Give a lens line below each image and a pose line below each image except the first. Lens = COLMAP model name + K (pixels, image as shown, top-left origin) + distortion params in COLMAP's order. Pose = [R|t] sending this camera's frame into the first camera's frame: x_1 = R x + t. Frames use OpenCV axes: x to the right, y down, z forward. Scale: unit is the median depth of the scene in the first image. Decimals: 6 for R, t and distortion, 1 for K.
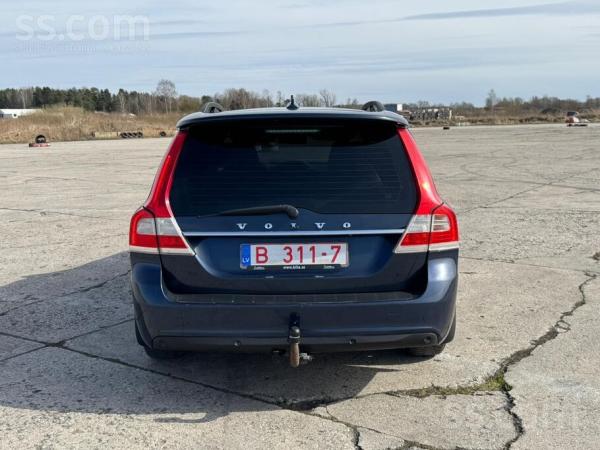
lens RADIAL K [[724.3, 0, 300.3], [0, 724.3, 224.7], [0, 0, 1]] dist [0.059172, 0.000000]
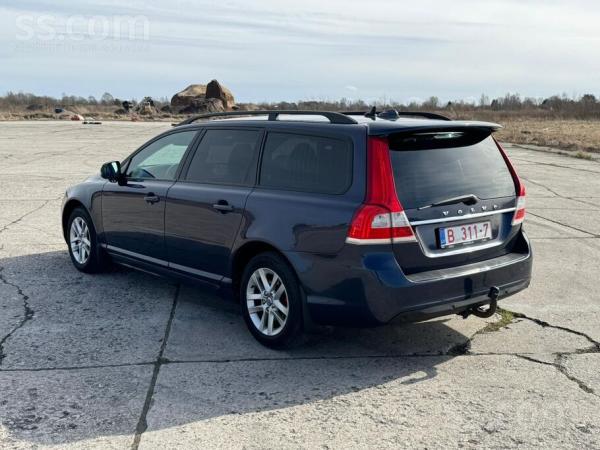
lens RADIAL K [[724.3, 0, 300.9], [0, 724.3, 224.8], [0, 0, 1]] dist [0.059172, 0.000000]
pose [[0.753442, -0.083655, 0.652171, -1.057392], [0.080121, 0.996163, 0.035217, -0.042210], [-0.652614, 0.025719, 0.757254, 0.210754]]
